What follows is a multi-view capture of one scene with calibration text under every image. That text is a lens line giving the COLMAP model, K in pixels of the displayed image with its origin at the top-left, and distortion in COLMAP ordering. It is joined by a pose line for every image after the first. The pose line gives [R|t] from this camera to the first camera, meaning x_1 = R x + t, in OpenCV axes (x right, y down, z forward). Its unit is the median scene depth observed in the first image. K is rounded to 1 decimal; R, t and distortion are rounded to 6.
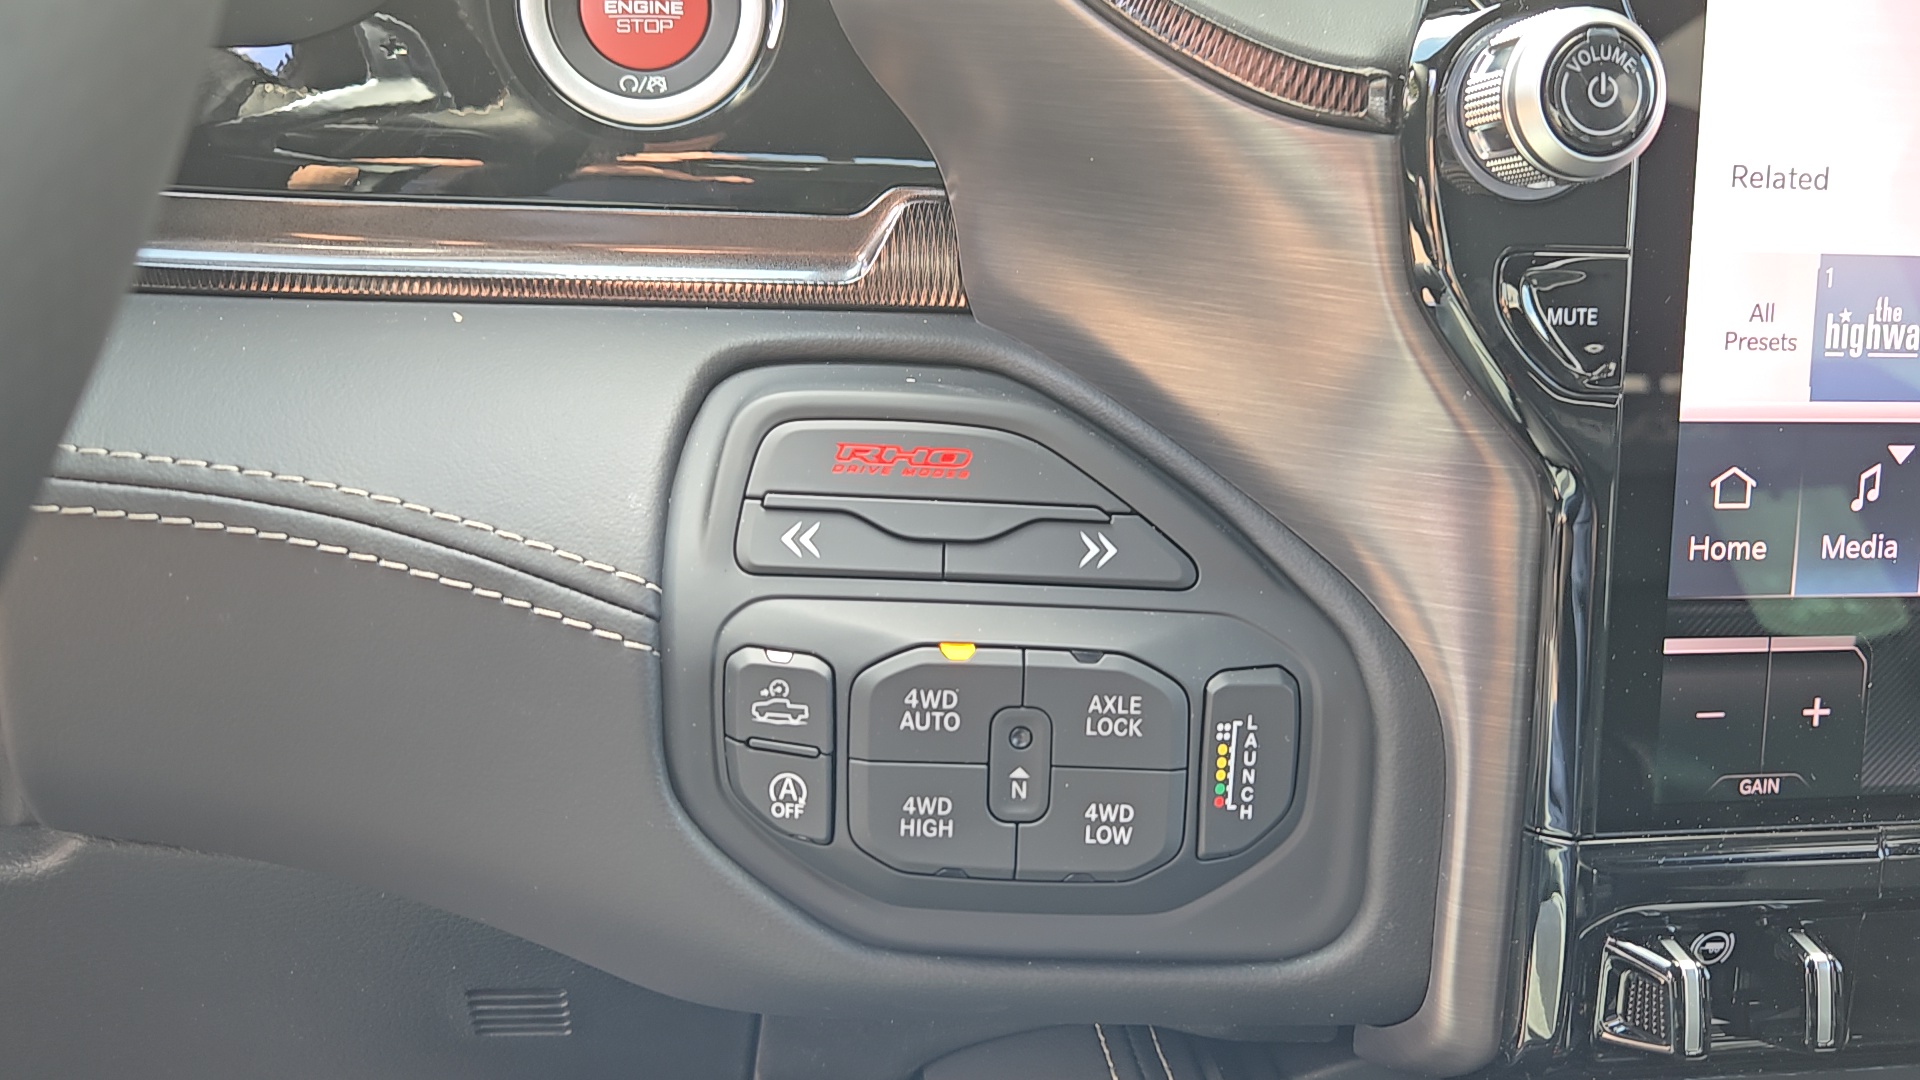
lens RADIAL K [[1609.3, 0, 953.9], [0, 1609.3, 541.0], [0, 0, 1]] dist [0.006466, -0.003852]
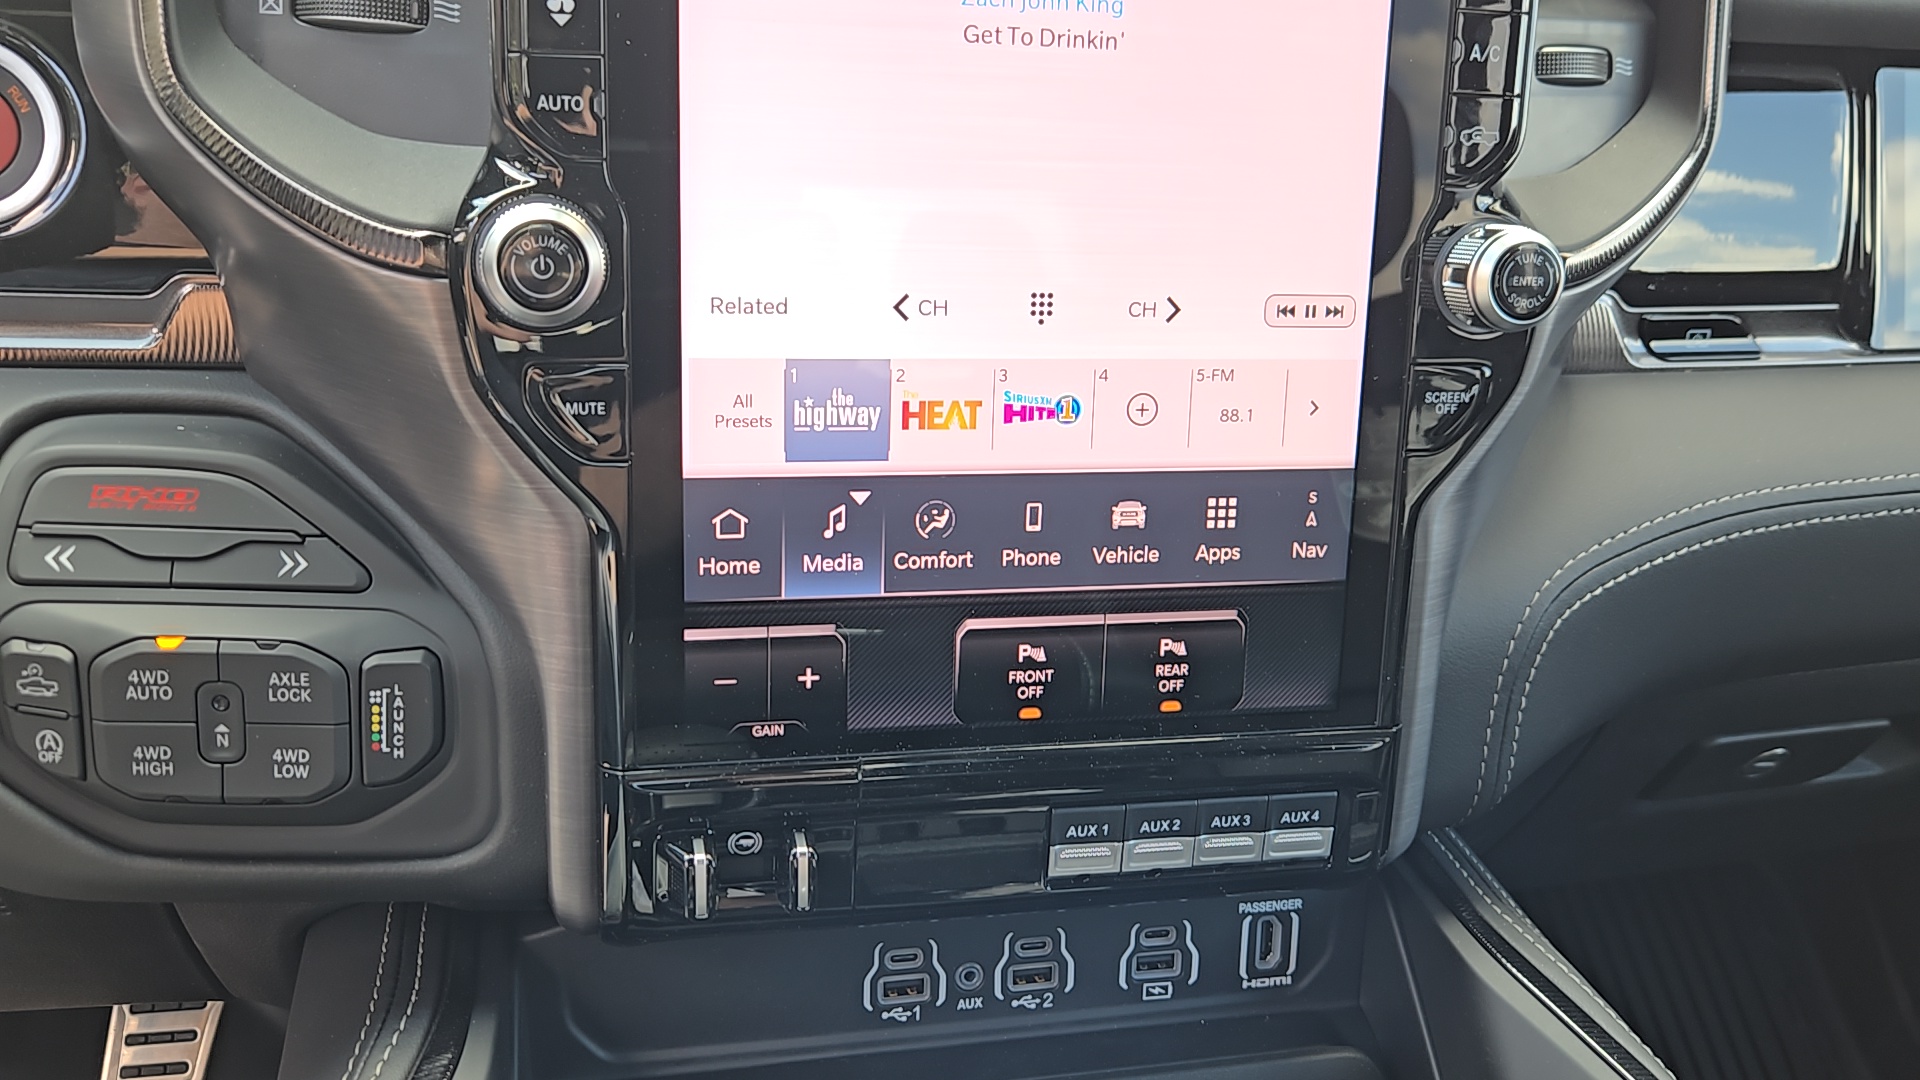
lens RADIAL K [[1609.3, 0, 953.9], [0, 1609.3, 541.0], [0, 0, 1]] dist [0.006466, -0.003852]
pose [[0.997334, -0.002592, 0.072928, 0.567252], [-0.003708, 0.996278, 0.086122, -0.137864], [-0.072880, -0.086163, 0.993612, -0.408444]]
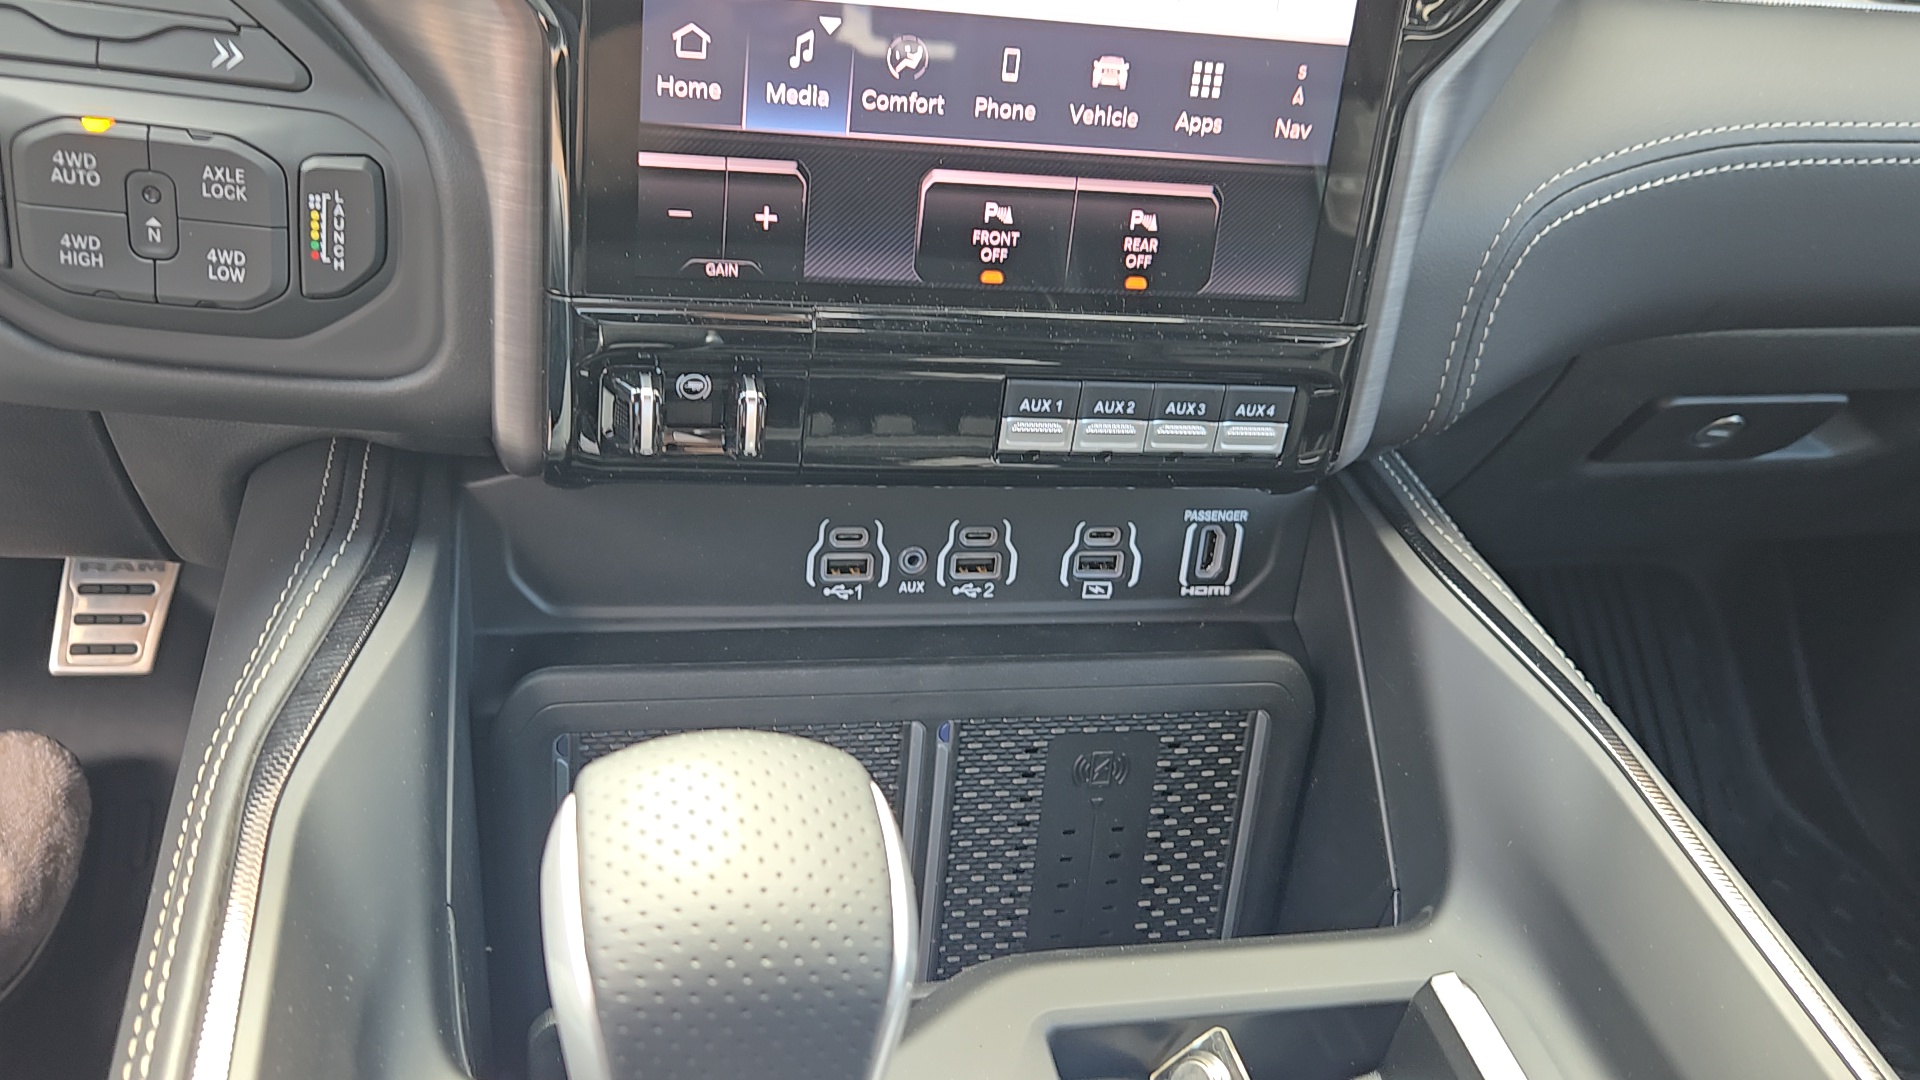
lens RADIAL K [[1605.4, 0, 948.4], [0, 1605.4, 528.0], [0, 0, 1]] dist [-0.000193, 0.007844]
pose [[0.994054, 0.049396, 0.097040, 0.577172], [-0.072262, 0.965917, 0.248562, 0.010732], [-0.081455, -0.254096, 0.963743, -0.397787]]
